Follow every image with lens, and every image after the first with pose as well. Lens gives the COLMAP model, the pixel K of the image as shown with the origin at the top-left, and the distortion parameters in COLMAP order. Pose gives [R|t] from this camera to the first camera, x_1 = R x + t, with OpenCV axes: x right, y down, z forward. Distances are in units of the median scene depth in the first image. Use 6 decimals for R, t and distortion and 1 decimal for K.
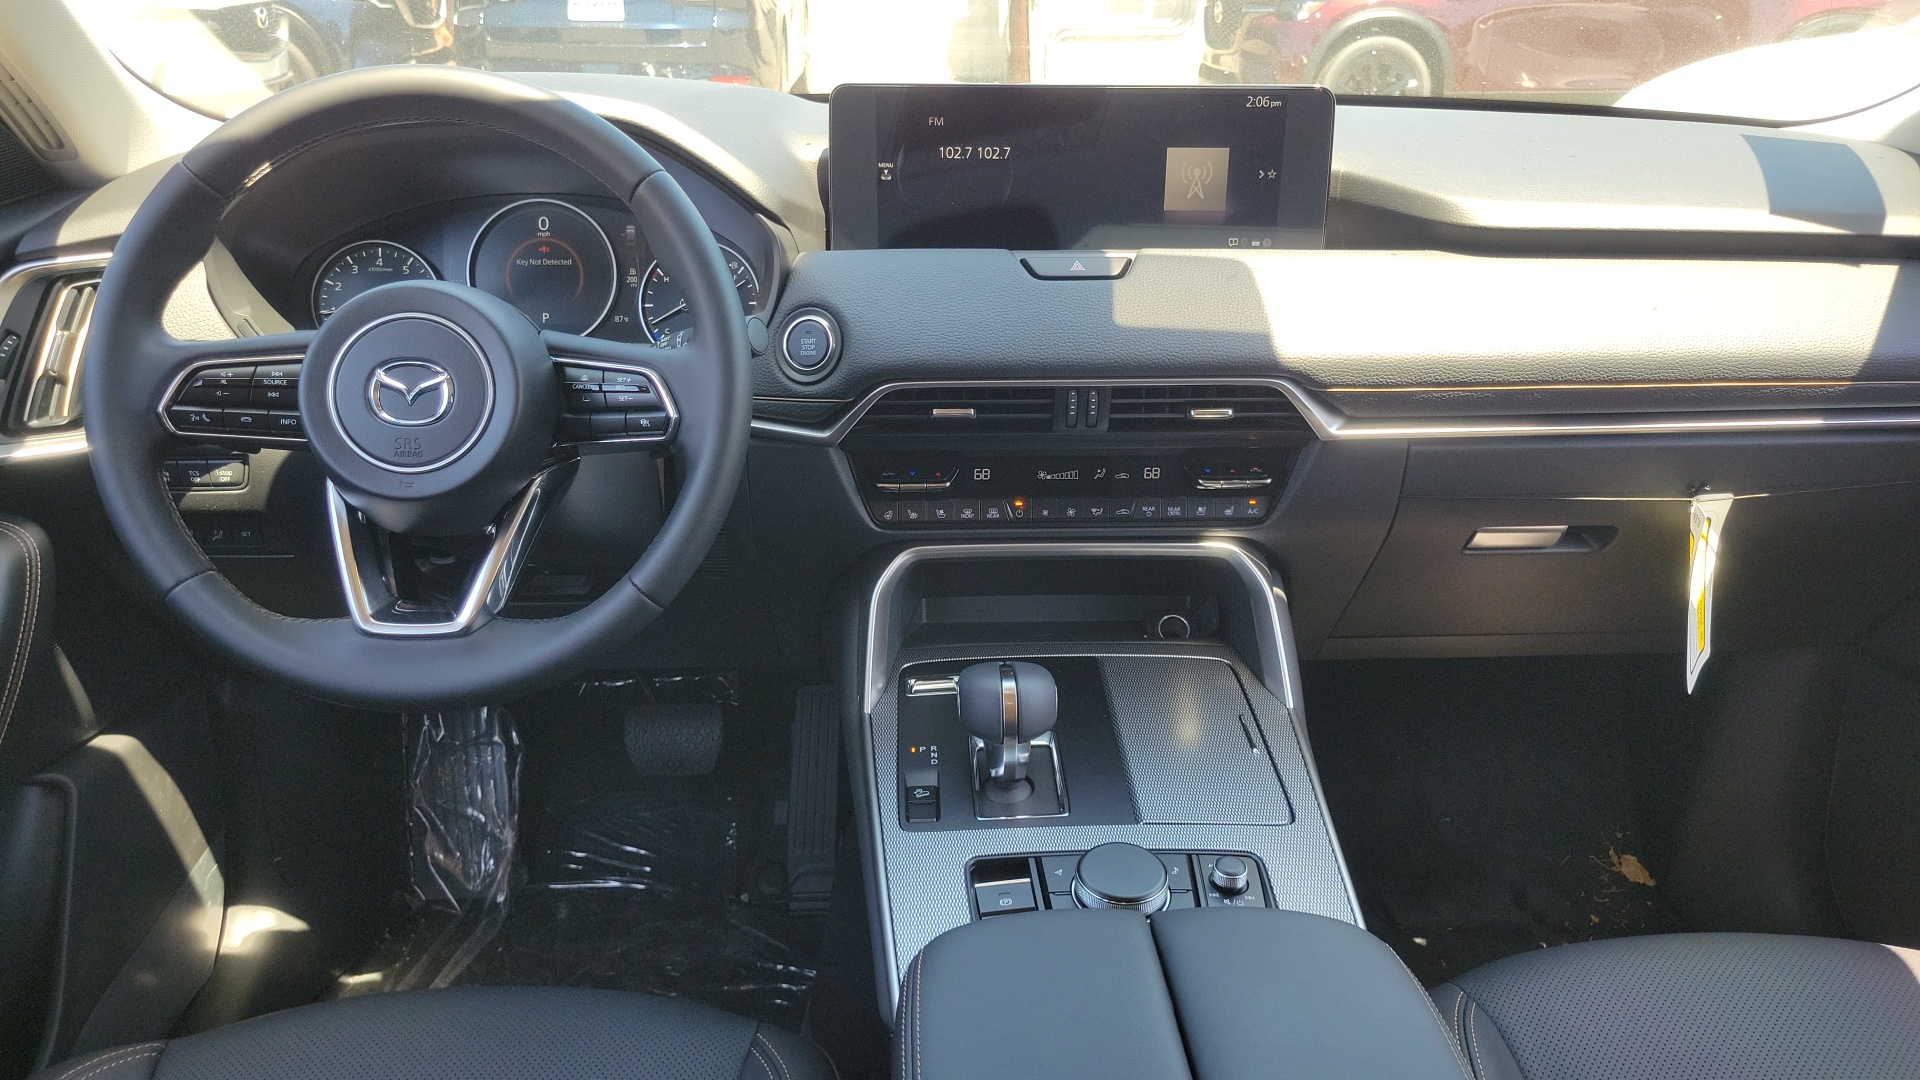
lens RADIAL K [[1457.7, 0, 966.2], [0, 1457.7, 543.0], [0, 0, 1]] dist [0.032481, -0.024518]
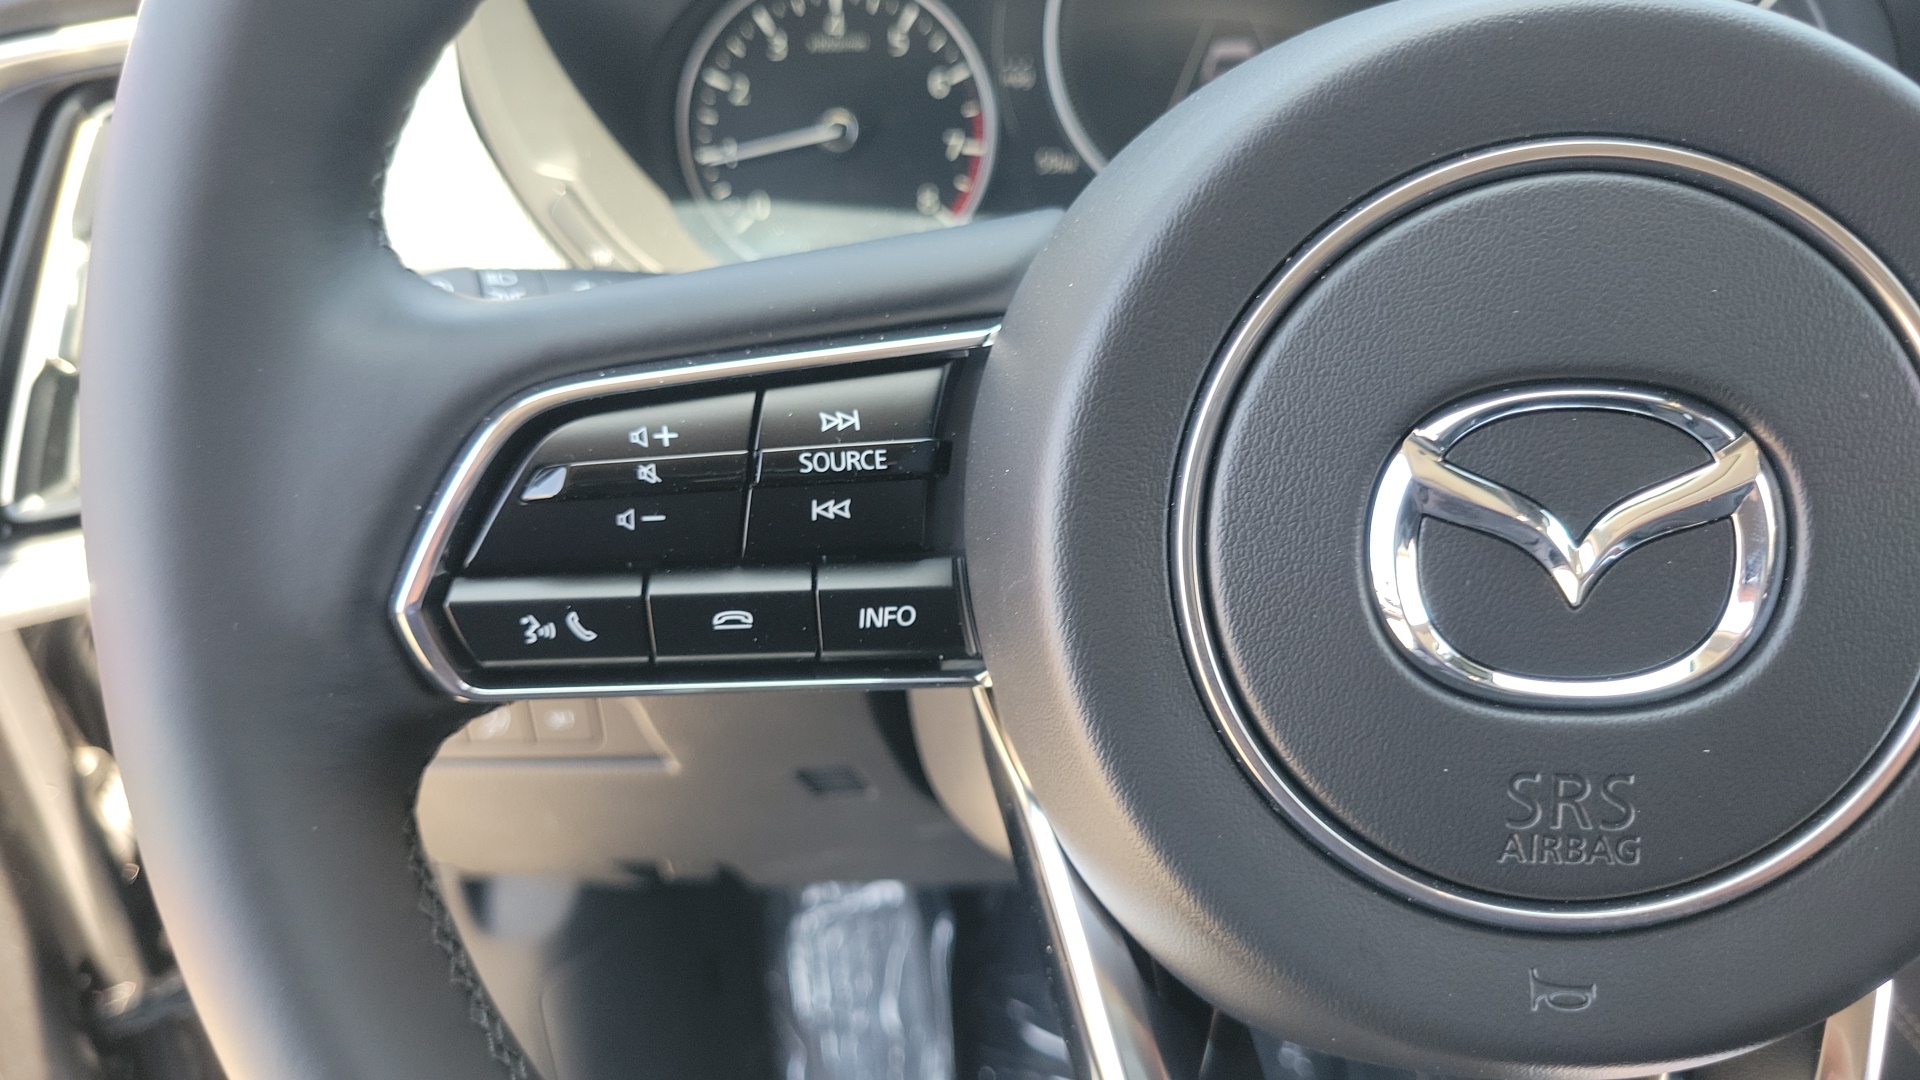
lens RADIAL K [[1497.6, 0, 956.9], [0, 1497.6, 563.9], [0, 0, 1]] dist [-0.030044, -0.003034]
pose [[0.995423, -0.006846, -0.095317, -0.363036], [0.018231, 0.992716, 0.119095, -0.102791], [0.093807, -0.120287, 0.988297, 0.641844]]
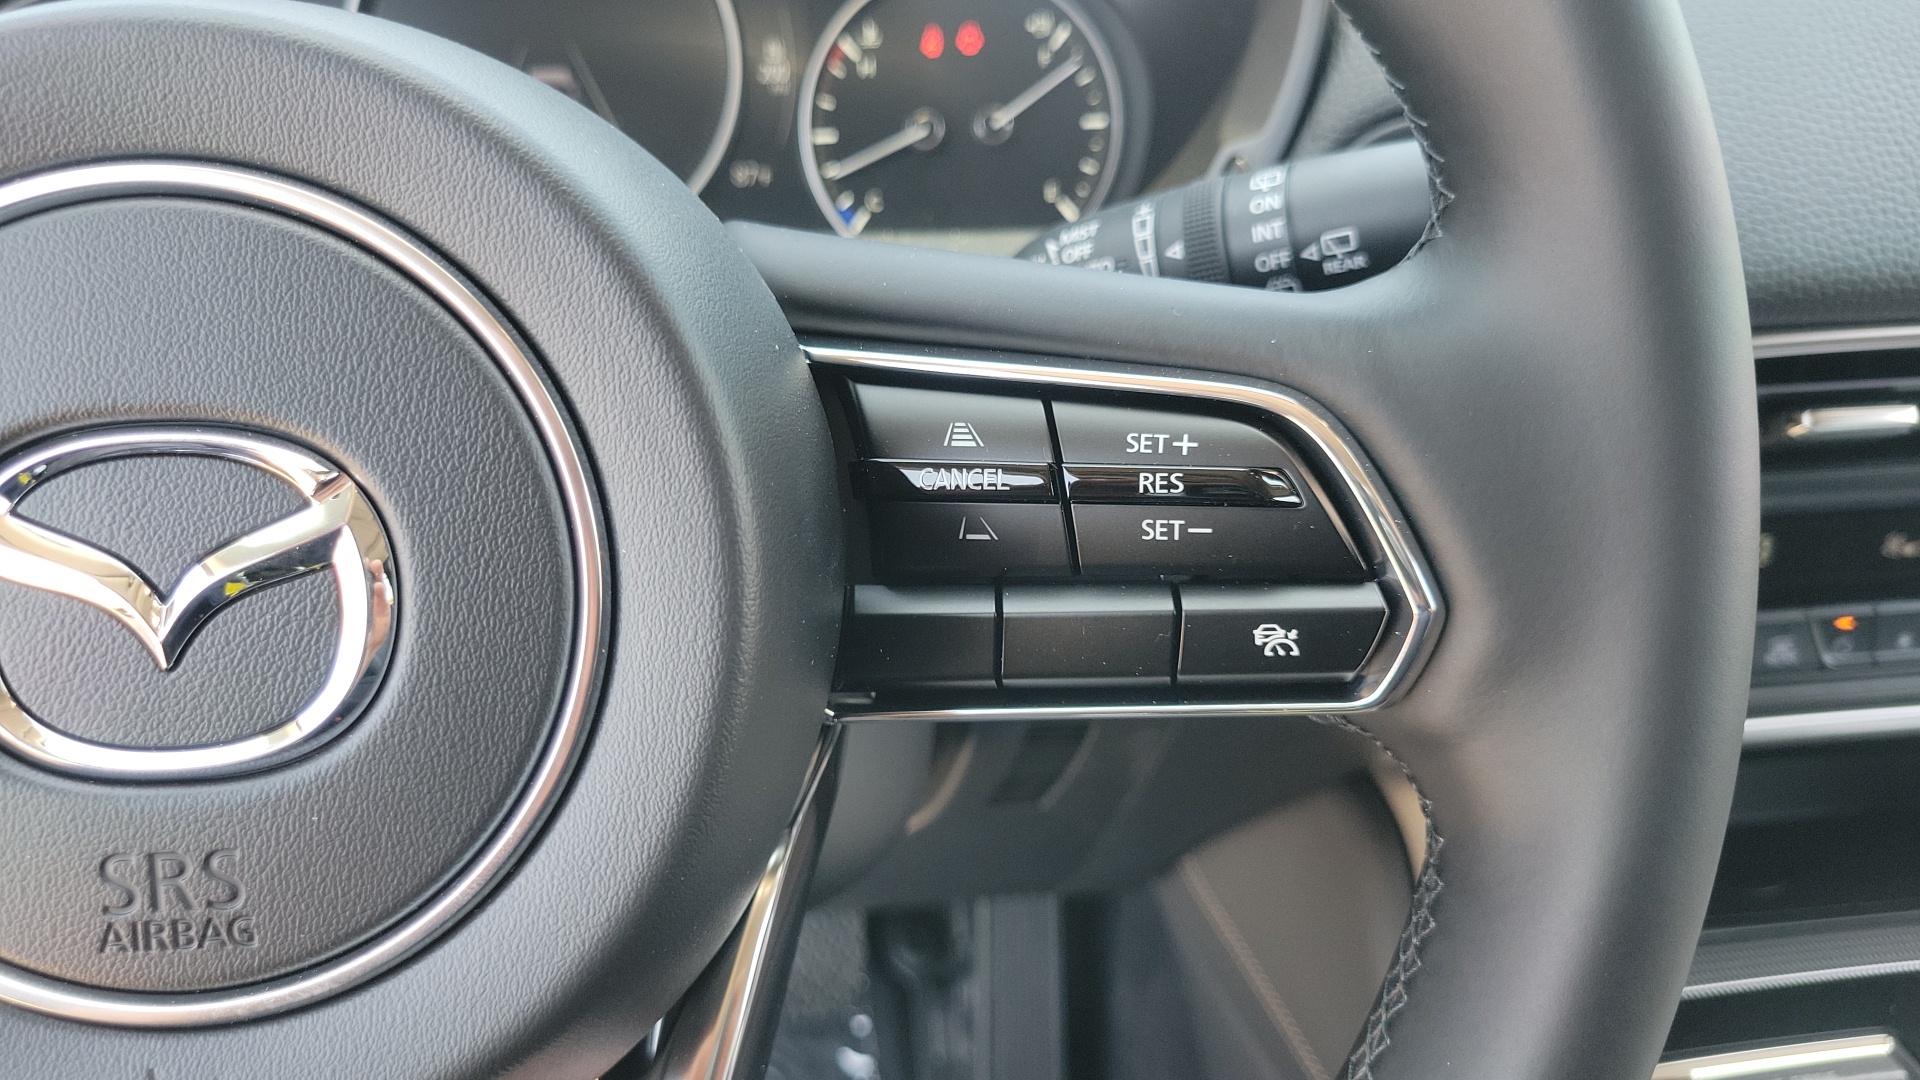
lens RADIAL K [[1500.2, 0, 951.6], [0, 1500.2, 534.4], [0, 0, 1]] dist [-0.004523, -0.004743]
pose [[0.996964, -0.047497, 0.061694, -0.237193], [0.042115, 0.995423, 0.085784, -0.100154], [-0.065486, -0.082925, 0.994402, 0.656702]]
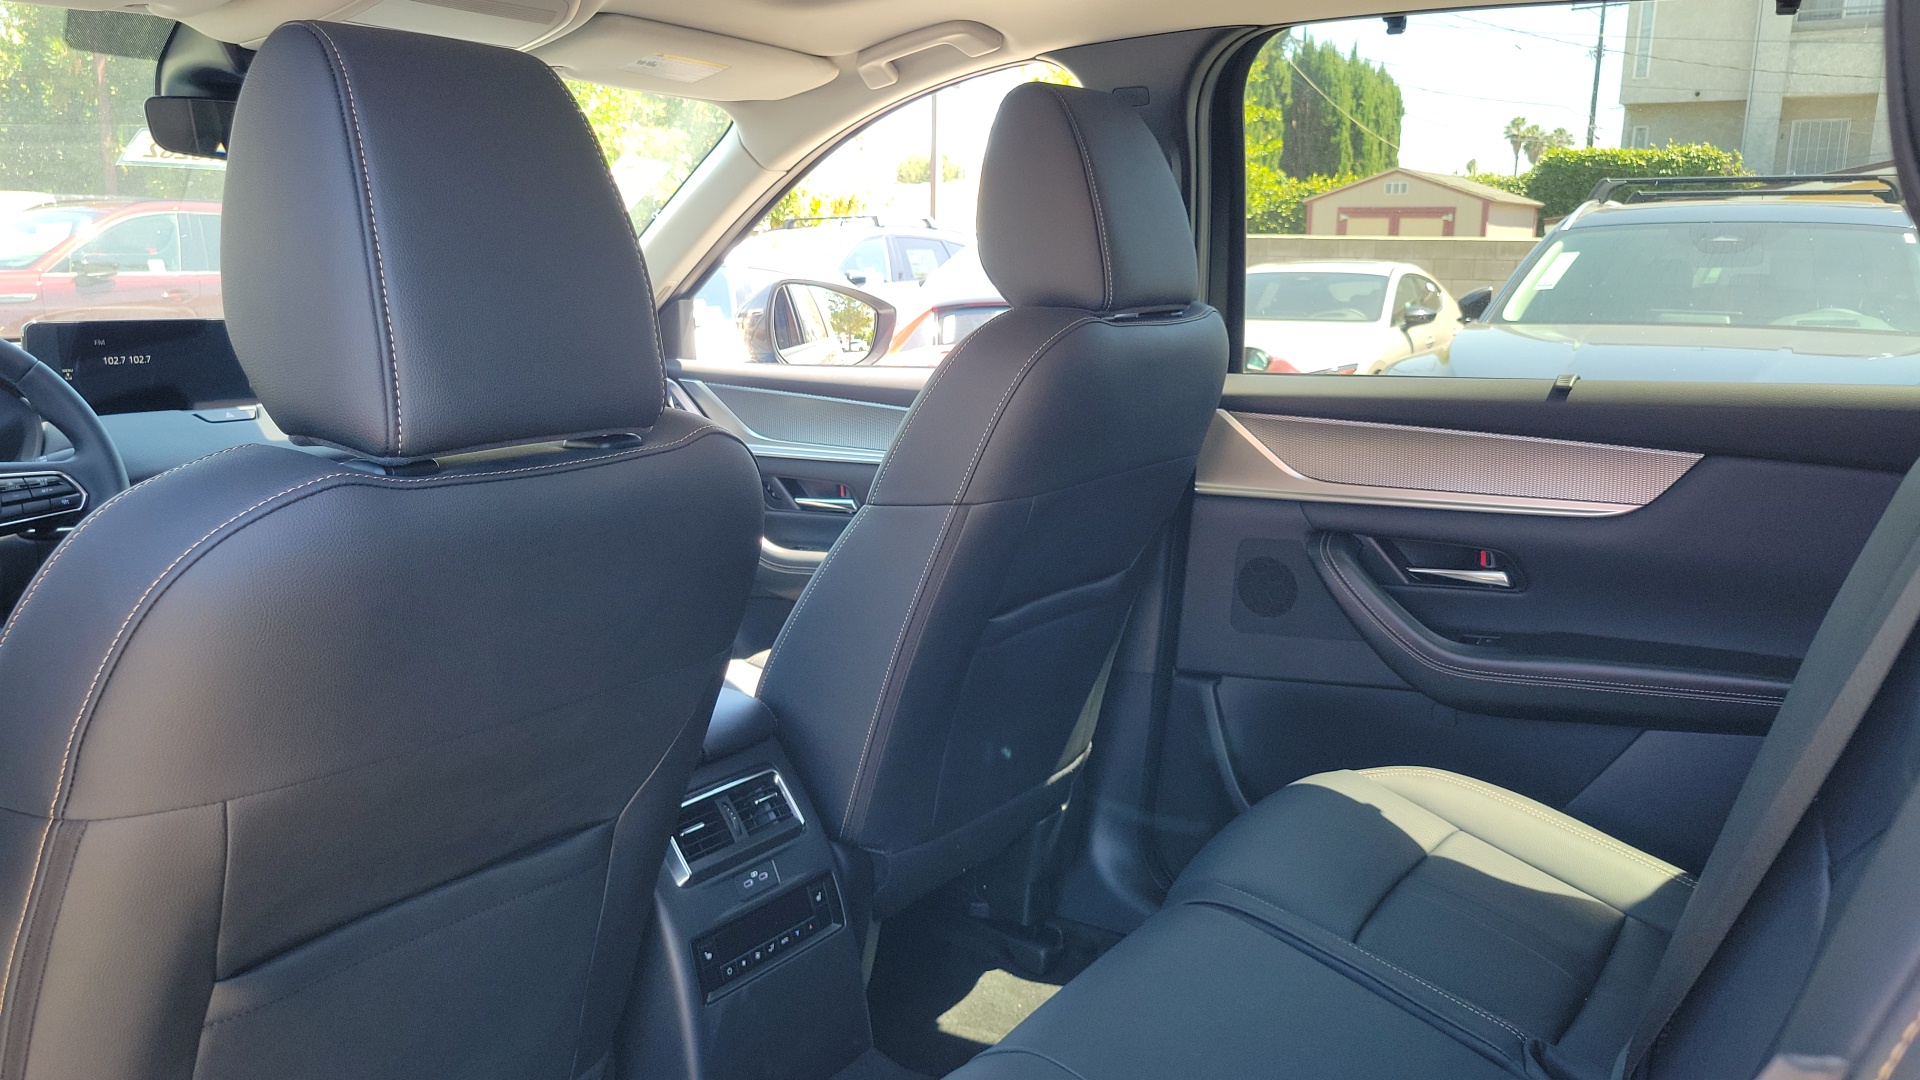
lens RADIAL K [[1458.8, 0, 960.0], [0, 1458.8, 540.0], [0, 0, 1]] dist [0.005793, 0.002776]
pose [[0.600569, -0.146622, 0.786014, -0.783079], [0.299378, 0.952770, -0.051016, 0.297061], [-0.741411, 0.265954, 0.616100, -0.663413]]
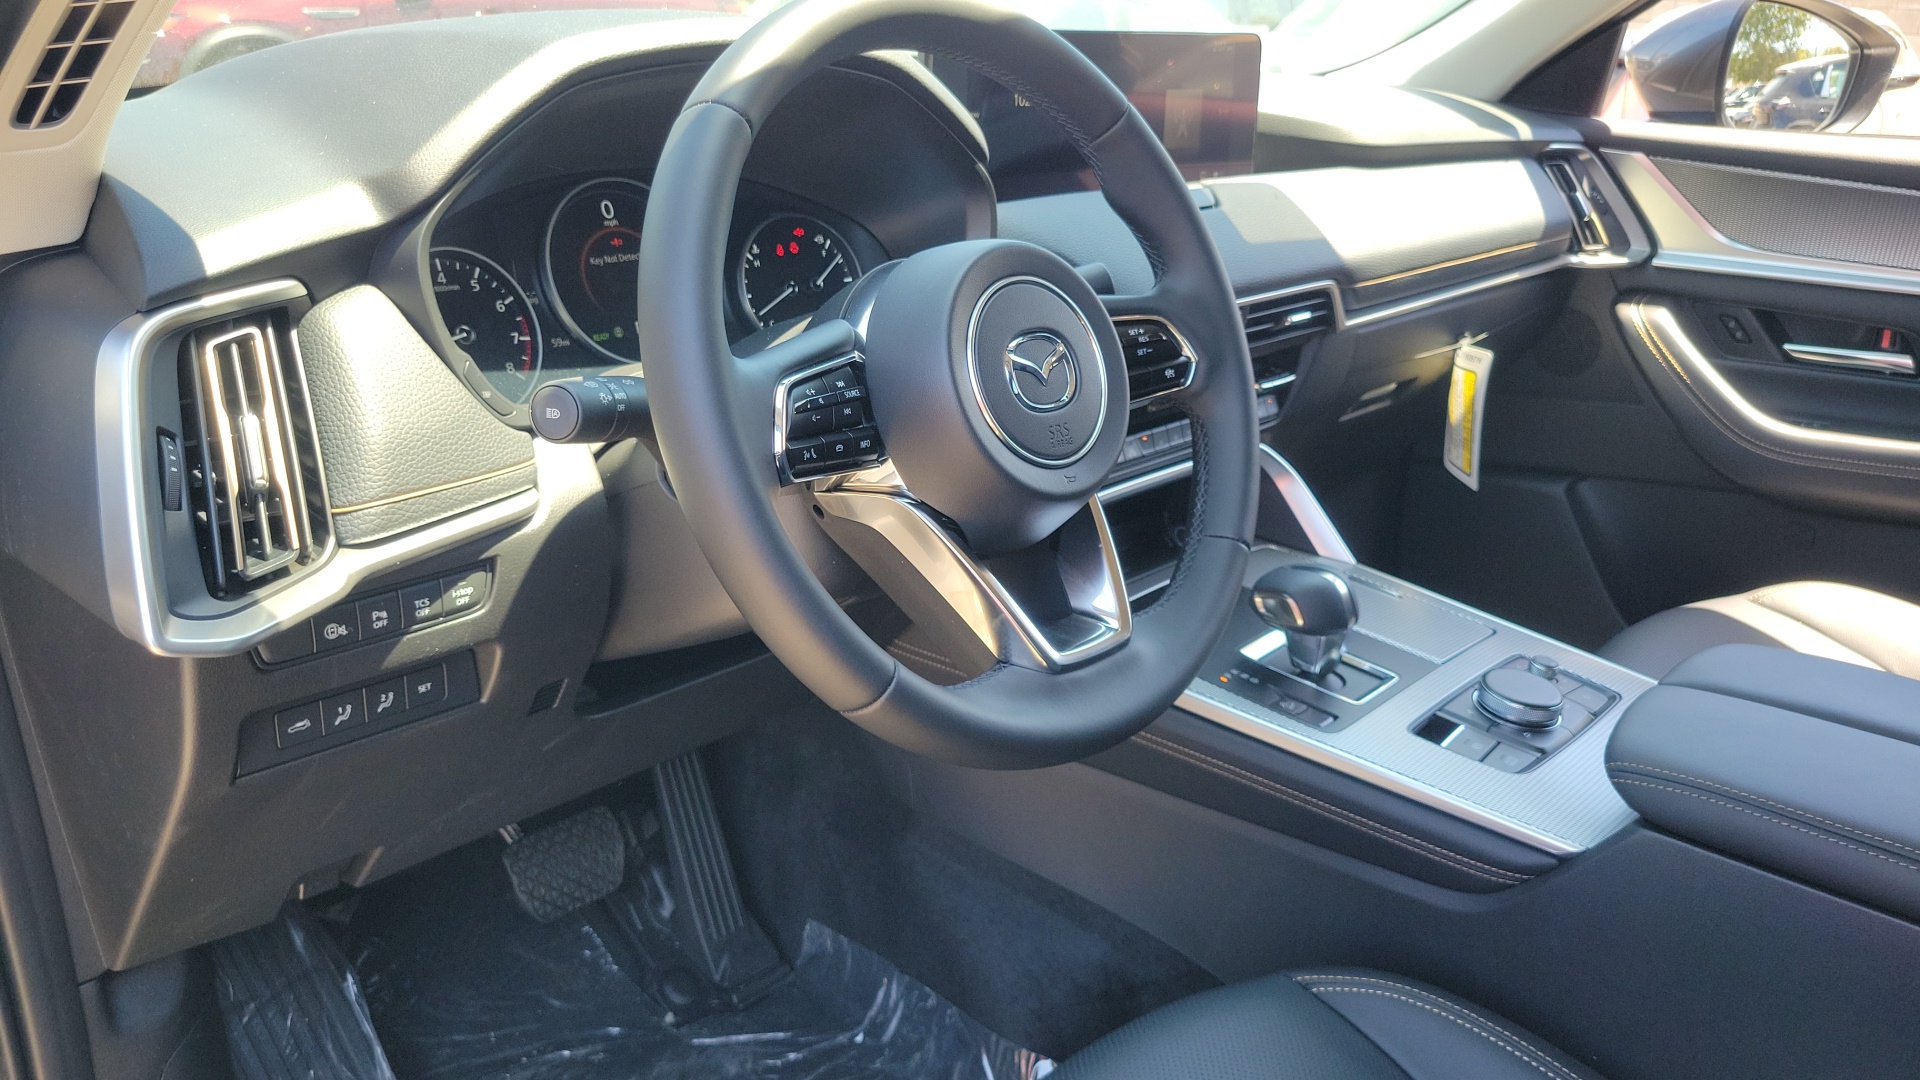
lens RADIAL K [[1457.7, 0, 966.2], [0, 1457.7, 543.0], [0, 0, 1]] dist [0.032481, -0.024518]
pose [[0.710828, -0.225395, 0.666274, -0.796057], [0.237201, 0.968592, 0.074605, -0.065542], [-0.662163, 0.105009, 0.741966, 0.348611]]
